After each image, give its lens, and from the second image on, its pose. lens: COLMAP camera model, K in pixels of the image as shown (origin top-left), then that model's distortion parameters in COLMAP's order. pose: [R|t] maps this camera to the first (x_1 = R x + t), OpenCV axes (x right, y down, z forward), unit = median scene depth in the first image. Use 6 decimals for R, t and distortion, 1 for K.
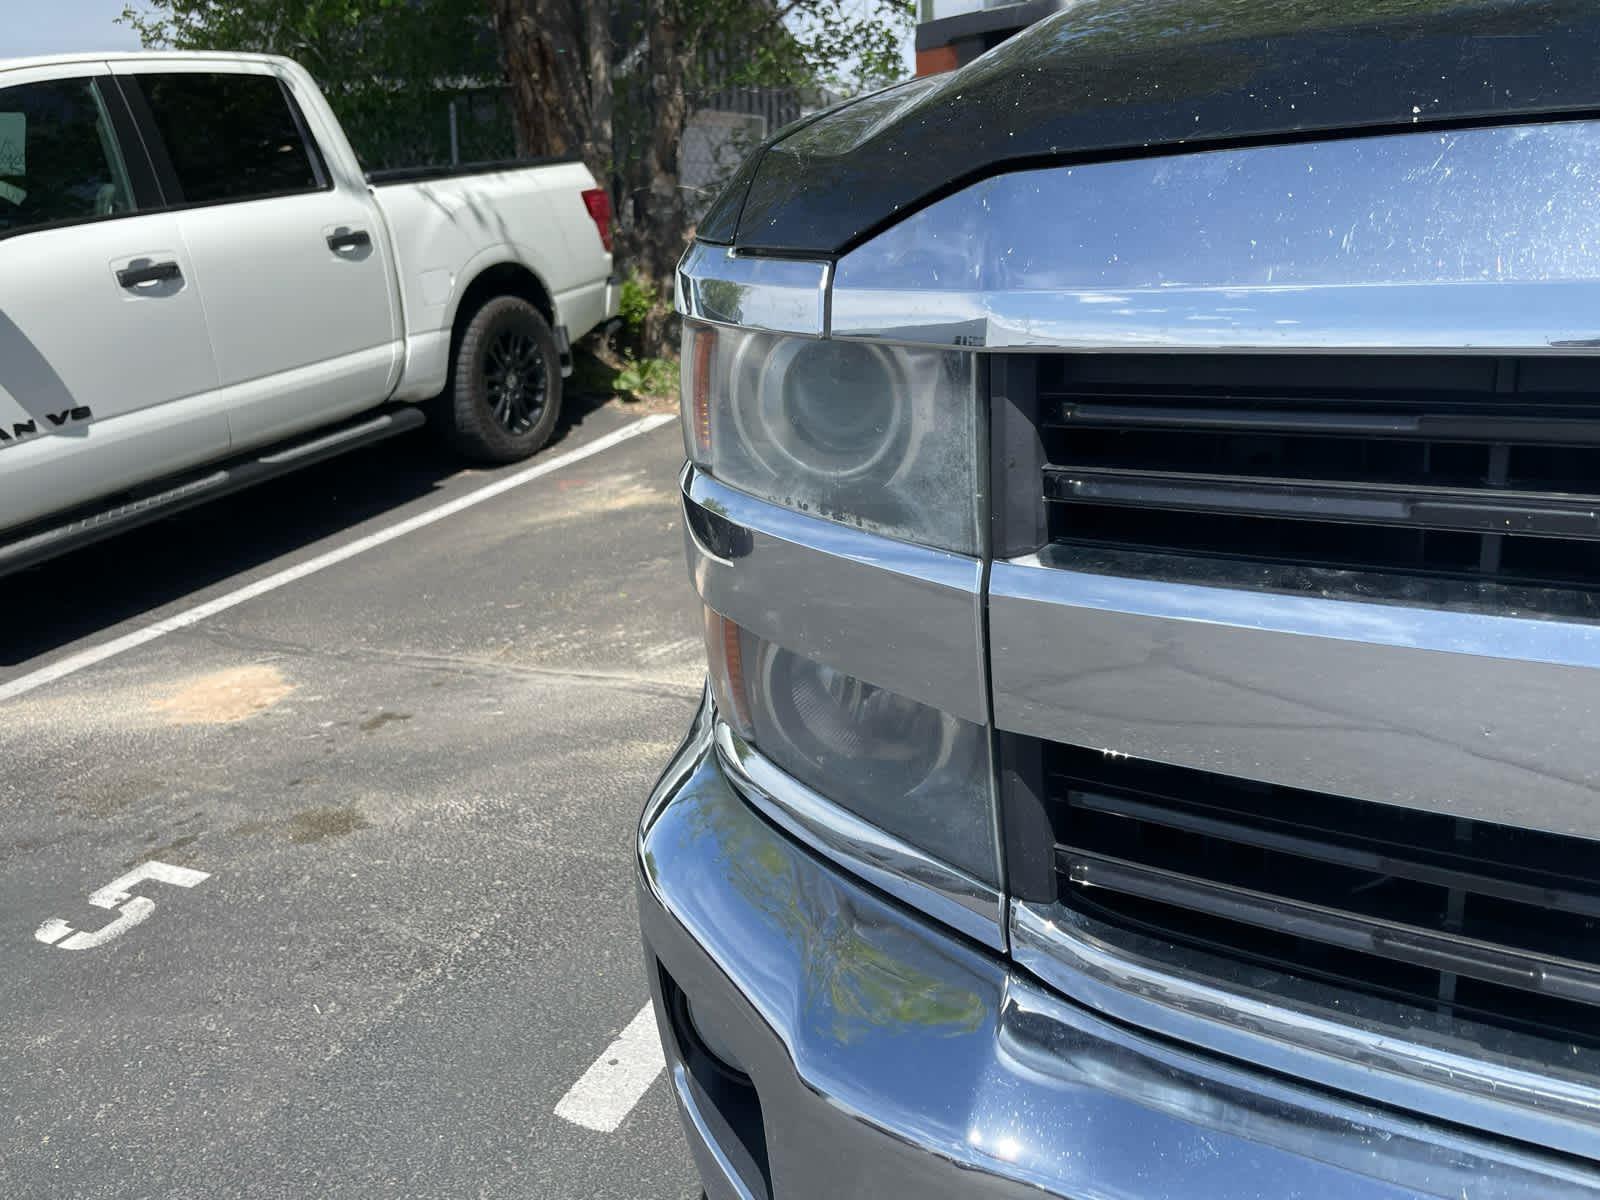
lens RADIAL K [[1255.5, 0, 775.2], [0, 1255.5, 577.2], [0, 0, 1]] dist [0.095689, -0.140082]
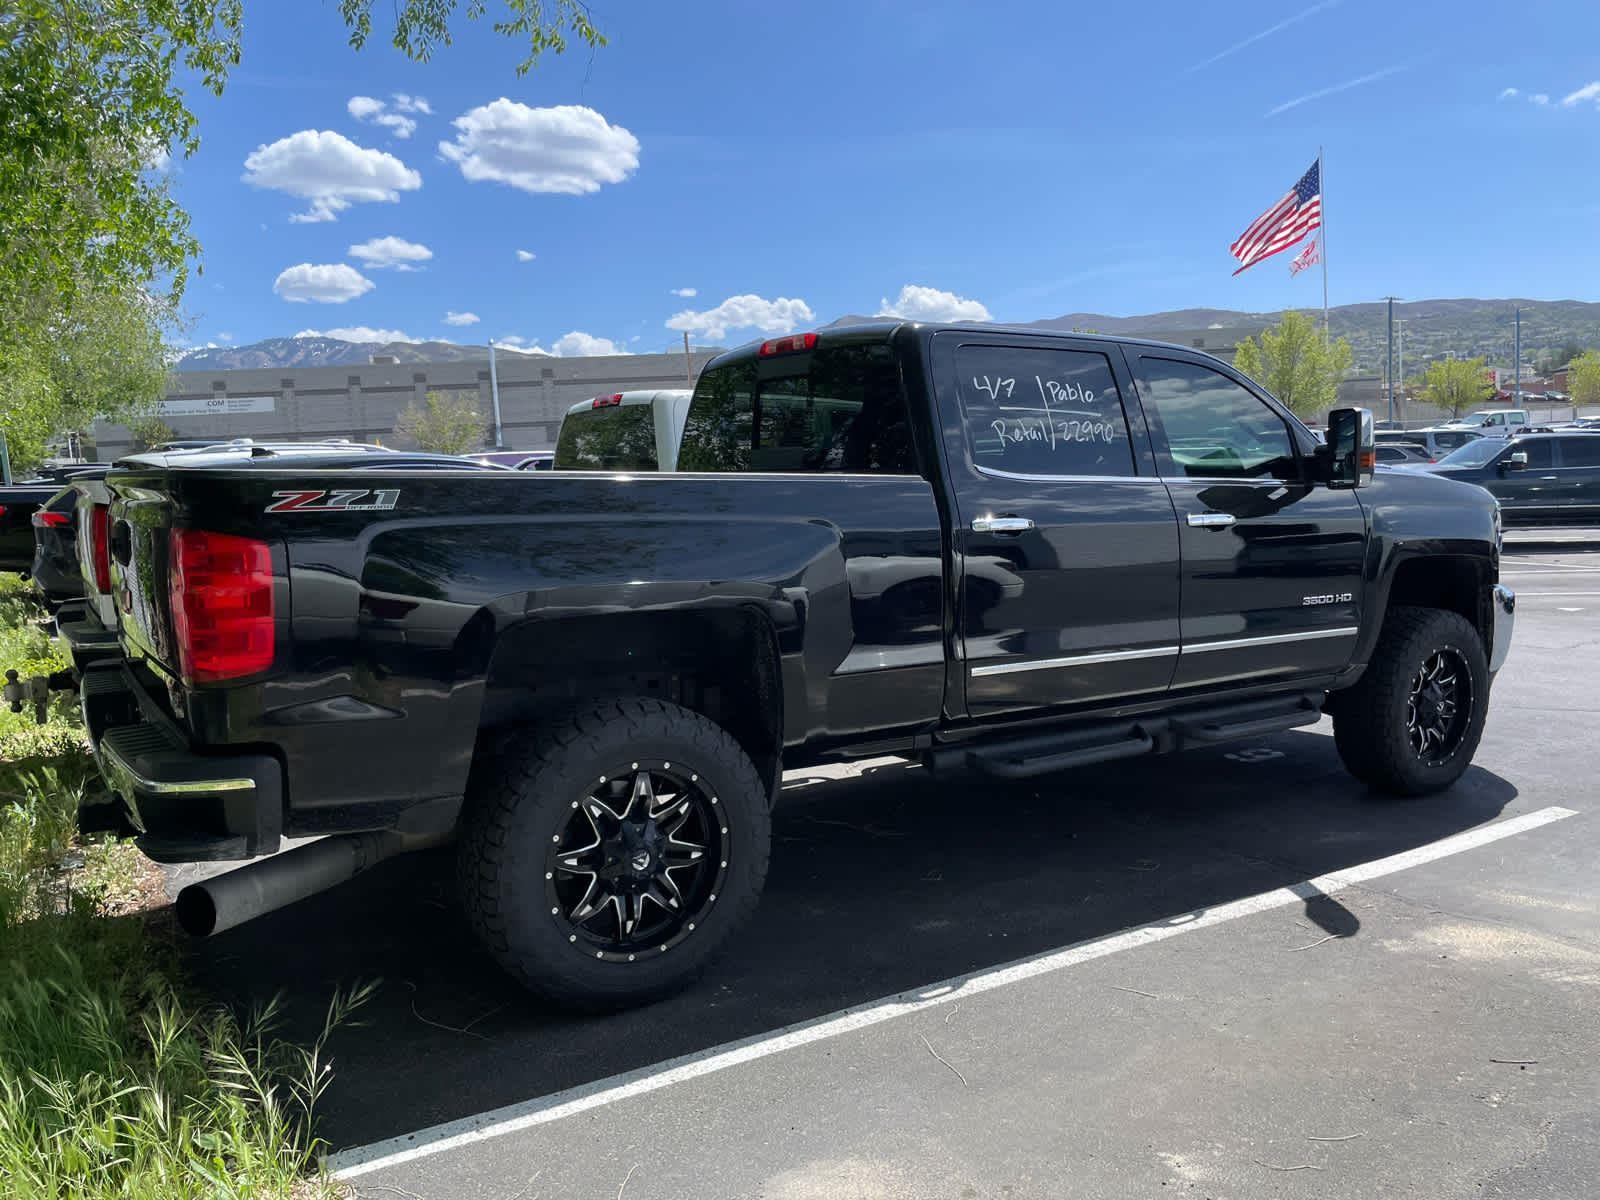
lens RADIAL K [[1220.0, 0, 826.9], [0, 1220.0, 599.4], [0, 0, 1]] dist [0.090068, -0.126303]
pose [[-0.853191, 0.038628, 0.520167, -0.086054], [0.235422, 0.918417, 0.317943, -0.551433], [-0.465448, 0.393724, -0.792678, 1.639019]]
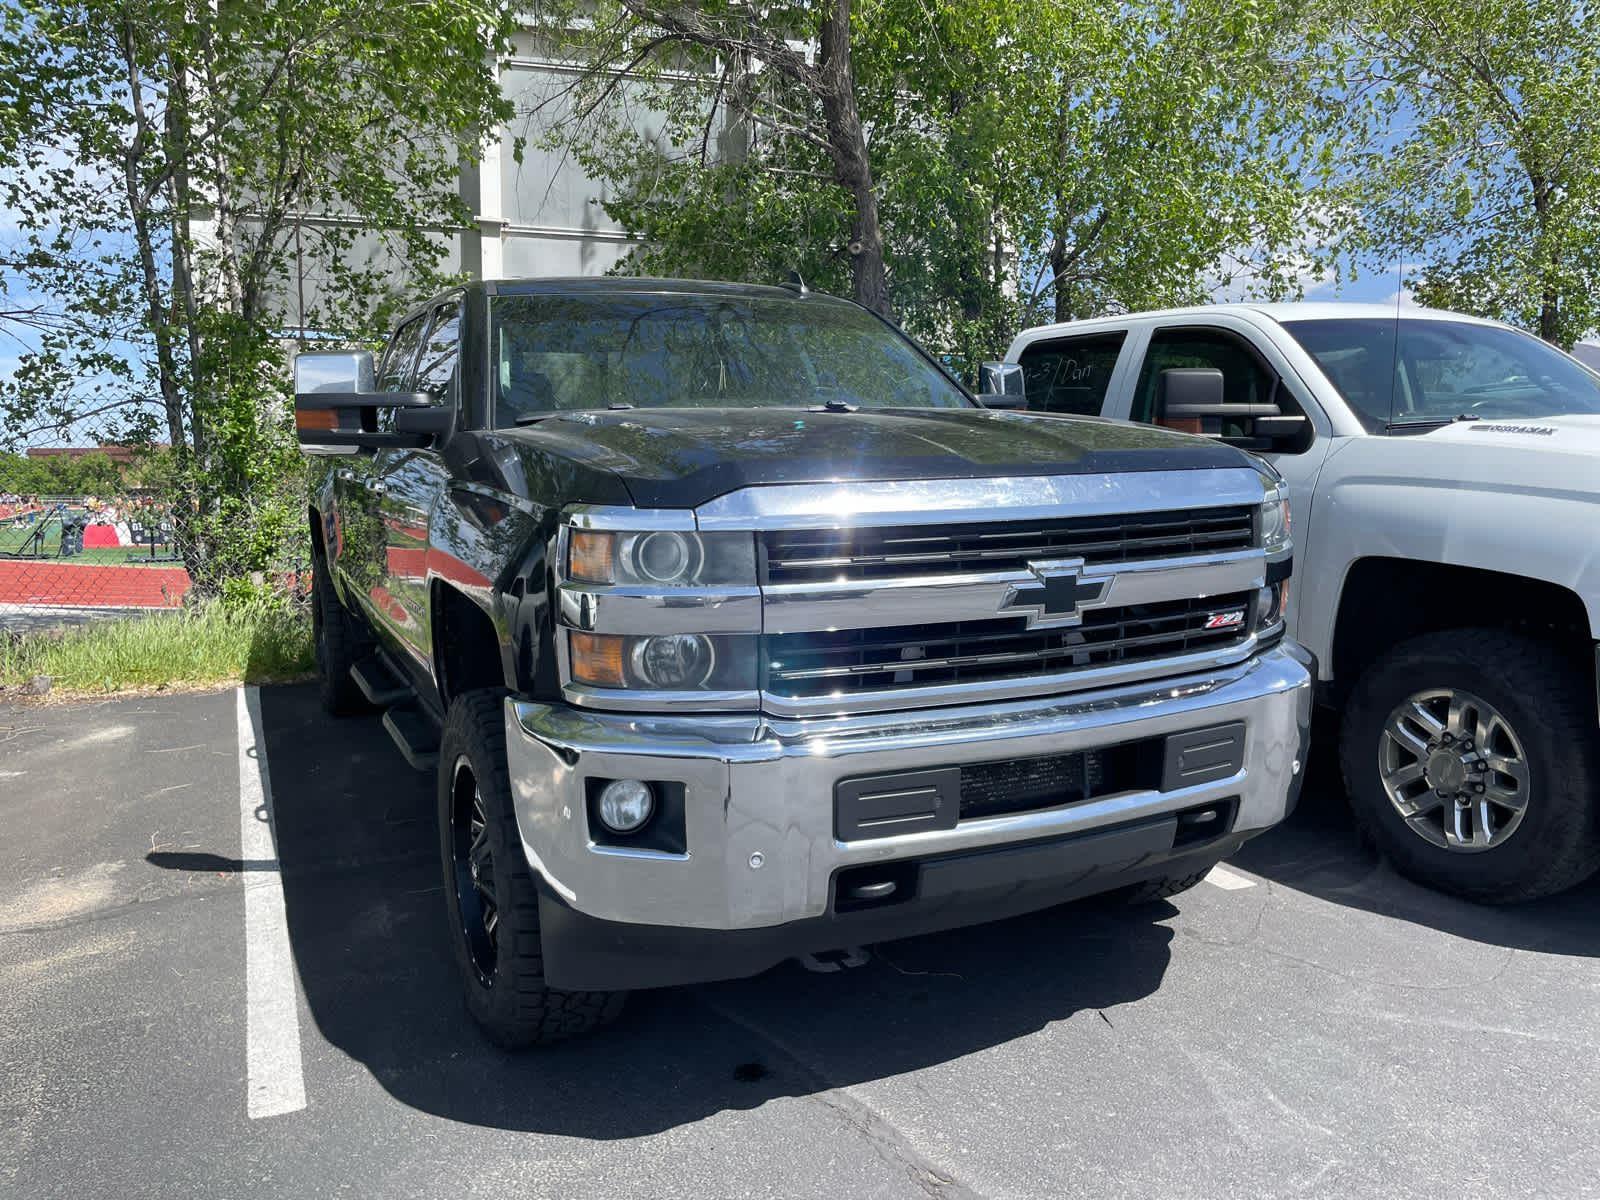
lens RADIAL K [[1217.7, 0, 805.4], [0, 1217.7, 614.7], [0, 0, 1]] dist [0.088089, -0.122296]
pose [[0.631800, -0.036802, 0.774257, -0.359339], [0.202993, 0.971867, -0.119450, 0.074756], [-0.748079, 0.232637, 0.621496, -0.185596]]
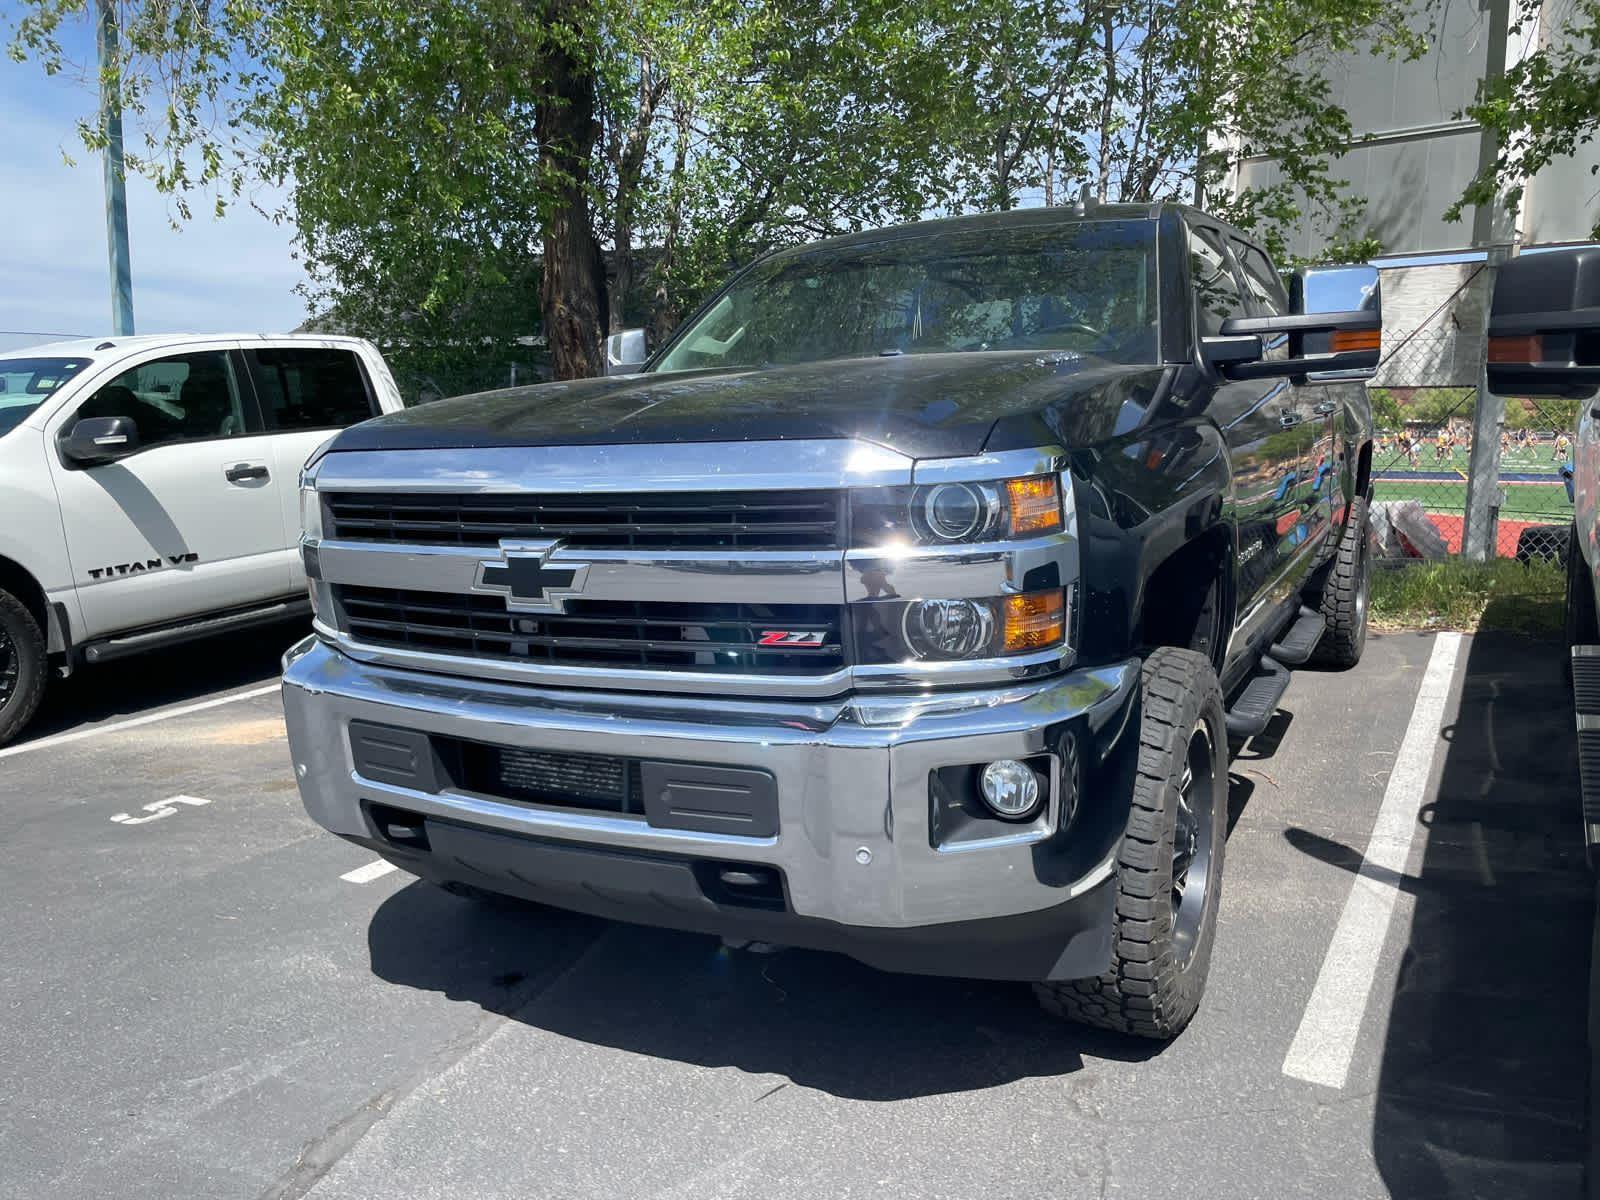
lens RADIAL K [[1218.8, 0, 809.1], [0, 1218.8, 617.8], [0, 0, 1]] dist [0.088743, -0.123152]
pose [[0.996565, 0.052292, -0.064215, 0.300494], [-0.060757, 0.988586, -0.137865, 0.103506], [0.056273, 0.141293, 0.988367, -0.430031]]
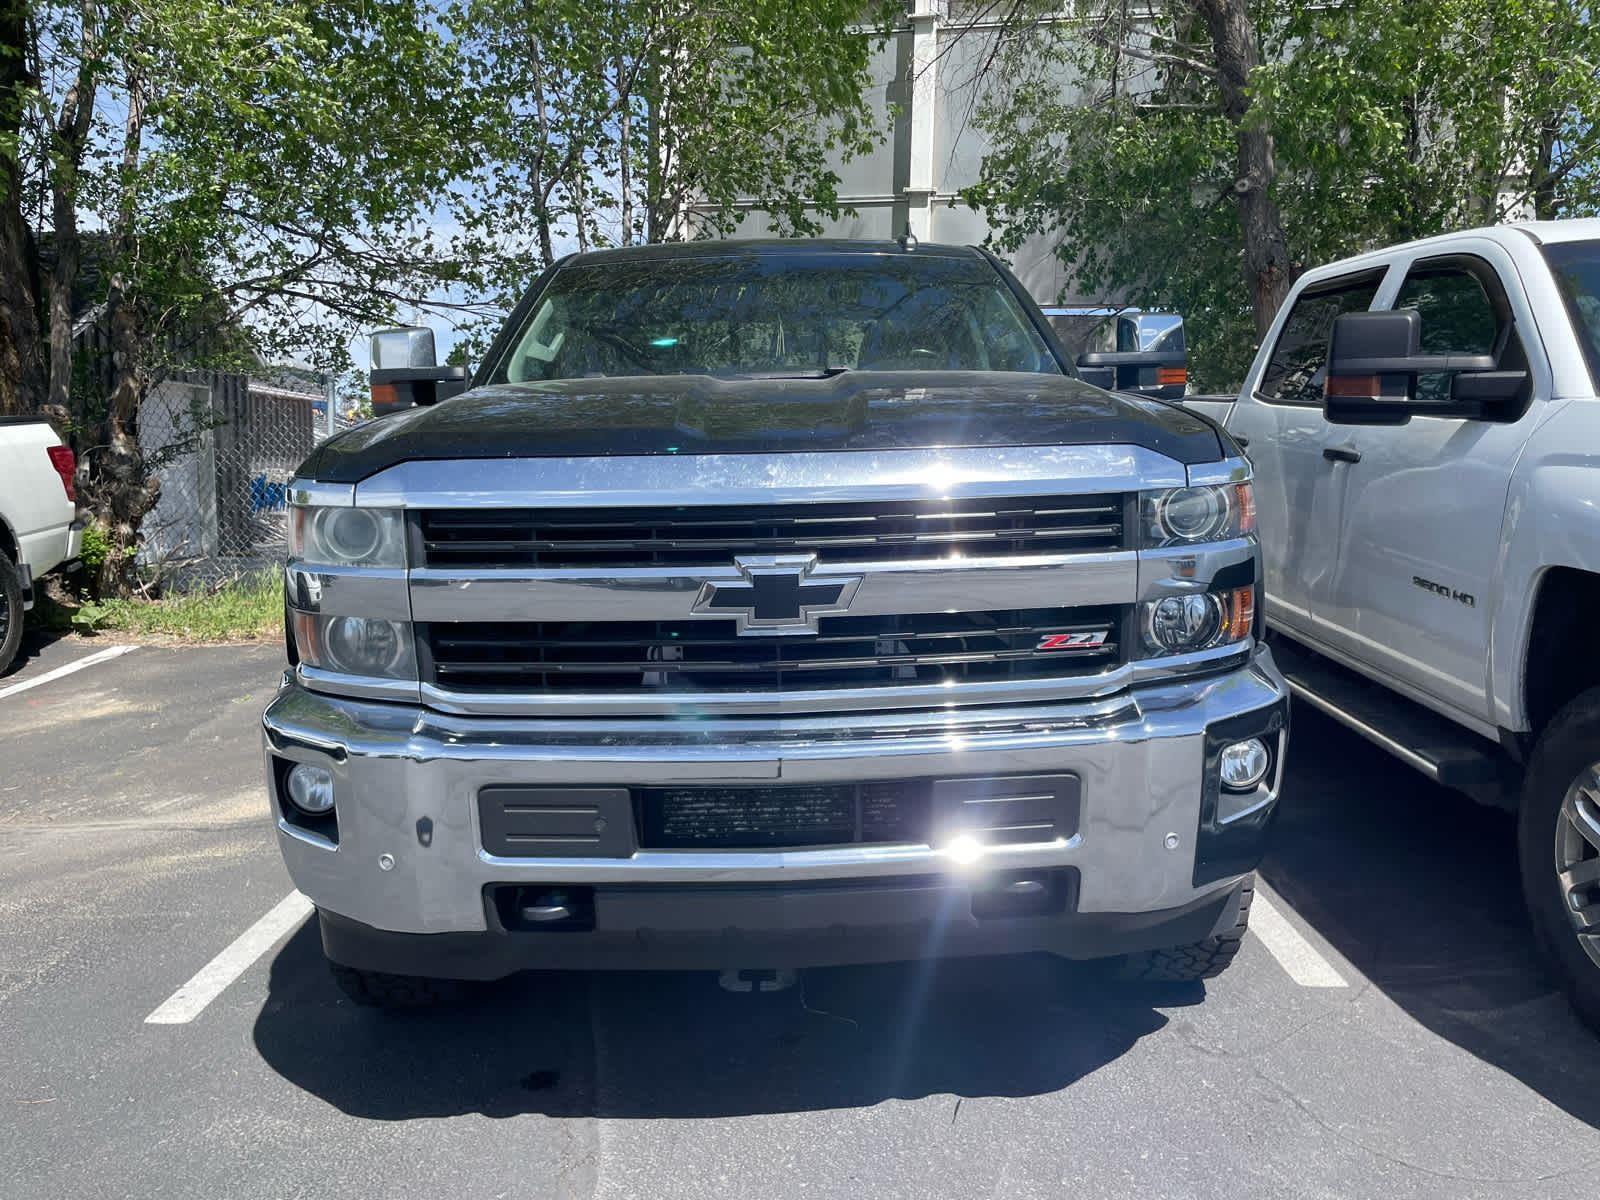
lens RADIAL K [[1217.7, 0, 805.4], [0, 1217.7, 614.7], [0, 0, 1]] dist [0.088089, -0.122296]
pose [[0.899183, -0.006225, 0.437528, -0.046313], [0.083474, 0.983976, -0.157552, 0.103662], [-0.429536, 0.178190, 0.885295, -0.343076]]
